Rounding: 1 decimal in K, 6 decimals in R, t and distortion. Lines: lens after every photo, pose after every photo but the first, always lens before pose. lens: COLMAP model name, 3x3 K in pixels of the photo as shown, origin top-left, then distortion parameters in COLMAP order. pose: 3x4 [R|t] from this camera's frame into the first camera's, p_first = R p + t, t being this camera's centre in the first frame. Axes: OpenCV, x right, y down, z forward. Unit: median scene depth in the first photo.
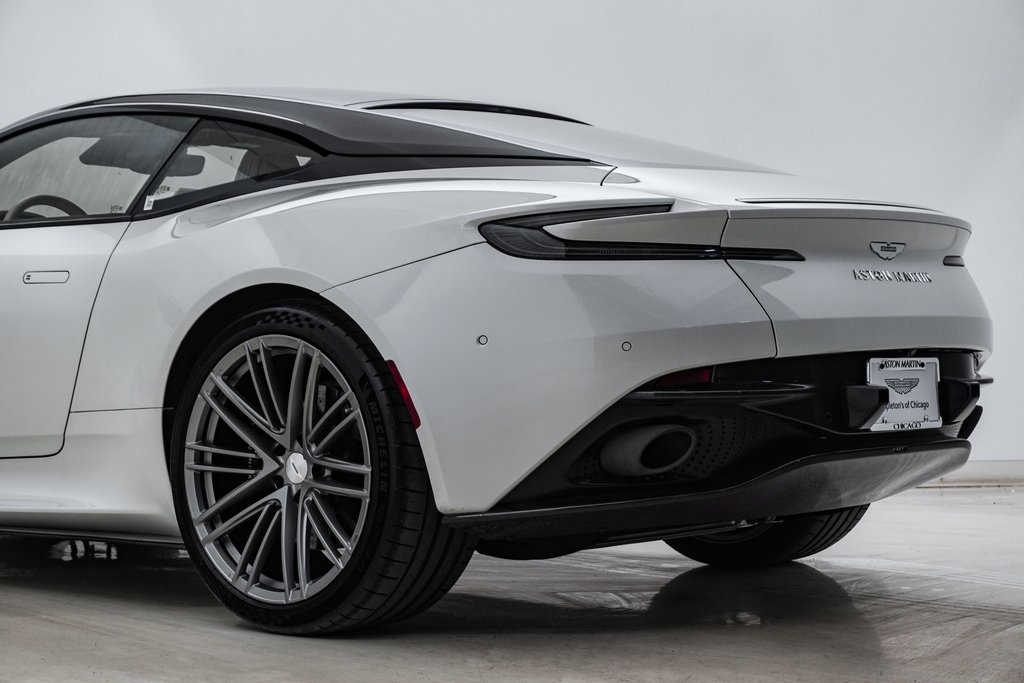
lens RADIAL K [[2212.0, 0, 510.2], [0, 2212.0, 316.2], [0, 0, 1]] dist [-0.151891, 0.000000]
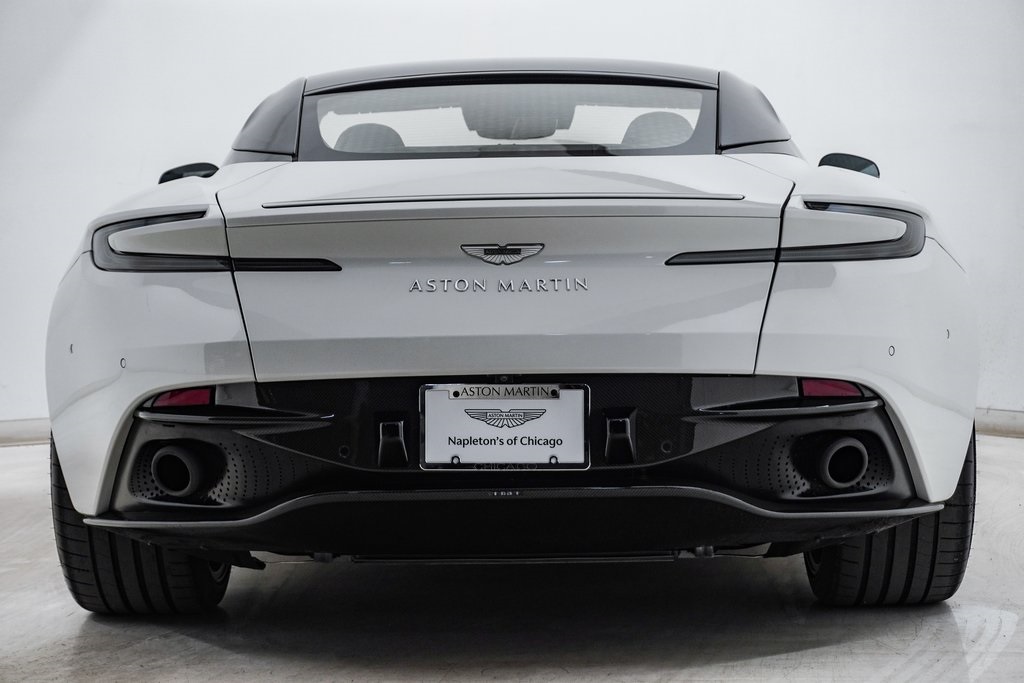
lens RADIAL K [[2212.0, 0, 513.6], [0, 2212.0, 344.0], [0, 0, 1]] dist [-0.151891, 0.000000]
pose [[0.633618, 0.043095, -0.772445, 0.833889], [0.012646, 0.997737, 0.066037, -0.051806], [0.773543, -0.051610, 0.631639, 0.484233]]
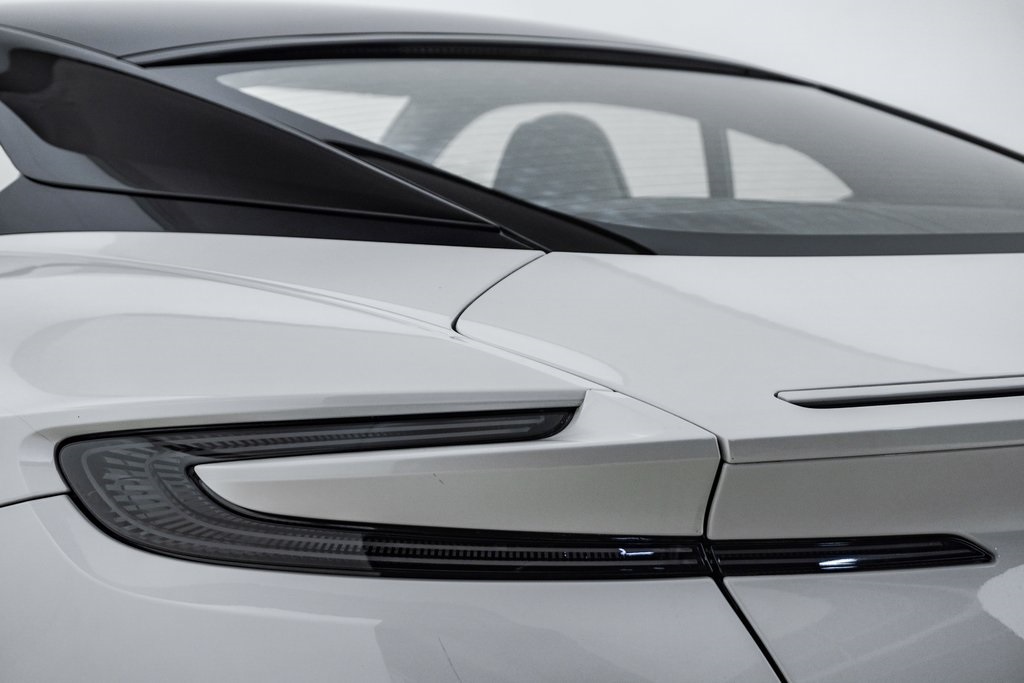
lens RADIAL K [[2212.0, 0, 514.6], [0, 2212.0, 344.1], [0, 0, 1]] dist [-0.151891, 0.000000]
pose [[0.956638, 0.042511, -0.288162, 0.155477], [-0.015896, 0.995438, 0.094080, -0.088286], [0.290847, -0.085419, 0.952949, 0.634607]]
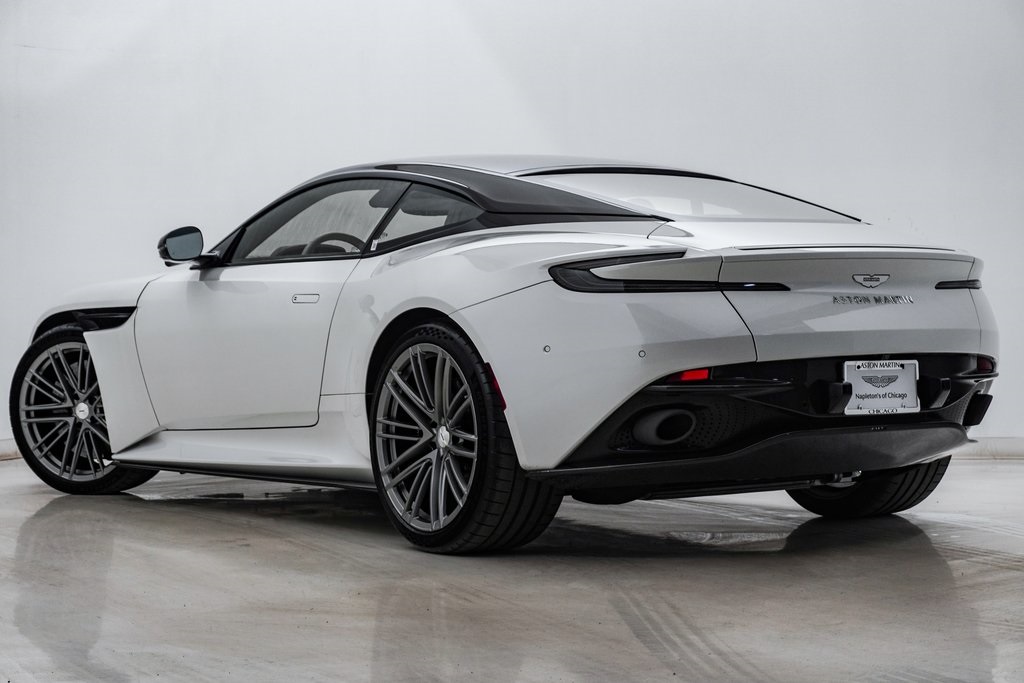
lens RADIAL K [[2212.0, 0, 514.4], [0, 2212.0, 336.0], [0, 0, 1]] dist [-0.151891, 0.000000]
pose [[0.966470, 0.000884, -0.256777, 0.312172], [0.005012, 0.999739, 0.022309, -0.027686], [0.256729, -0.022848, 0.966213, -0.363437]]
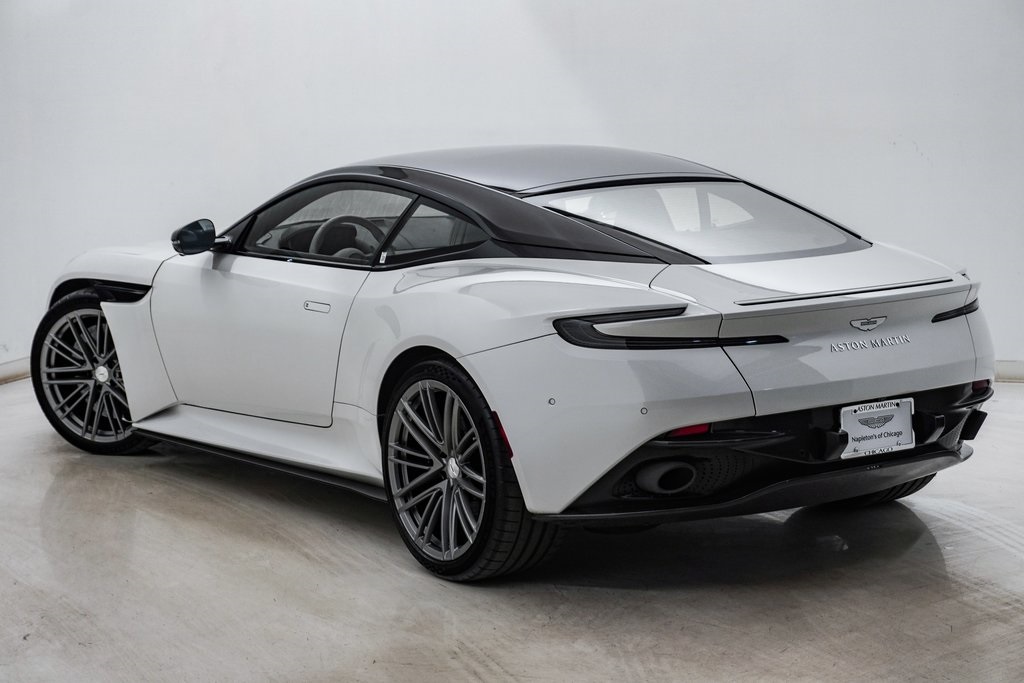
lens RADIAL K [[2212.0, 0, 505.5], [0, 2212.0, 349.2], [0, 0, 1]] dist [-0.151891, 0.000000]
pose [[0.963498, 0.023585, -0.266674, 0.326450], [0.017211, 0.988594, 0.149616, -0.228411], [0.267161, -0.148745, 0.952103, -0.380930]]
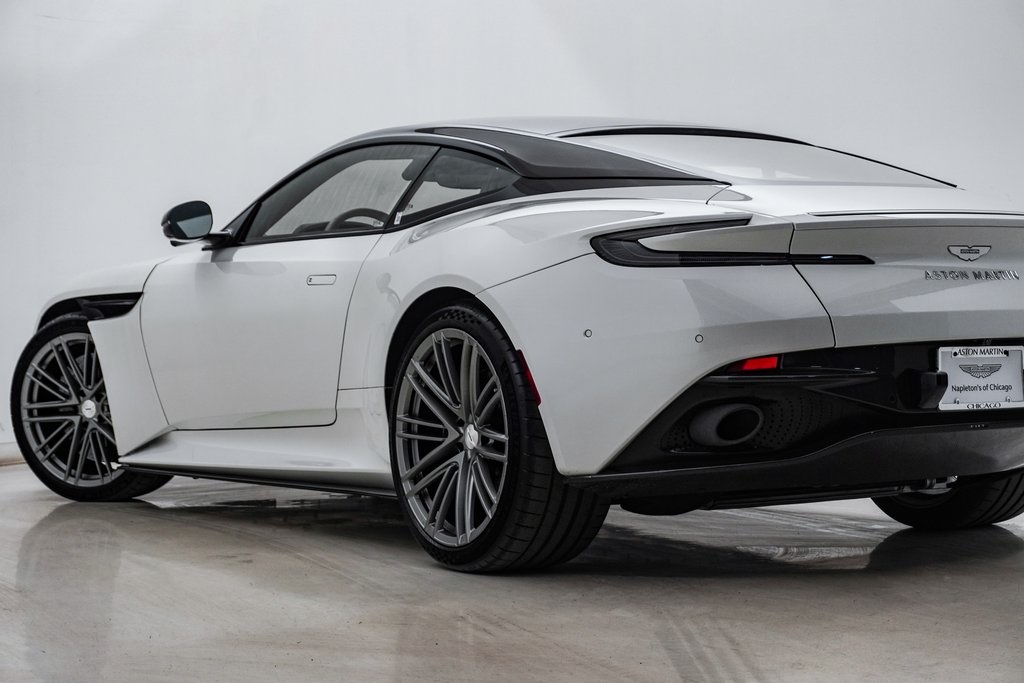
lens RADIAL K [[2212.0, 0, 511.0], [0, 2212.0, 339.4], [0, 0, 1]] dist [-0.151891, 0.000000]
pose [[0.955002, -0.001531, -0.296595, 0.287915], [0.008691, 0.999702, 0.022825, -0.013196], [0.296471, -0.024375, 0.954731, -0.166532]]
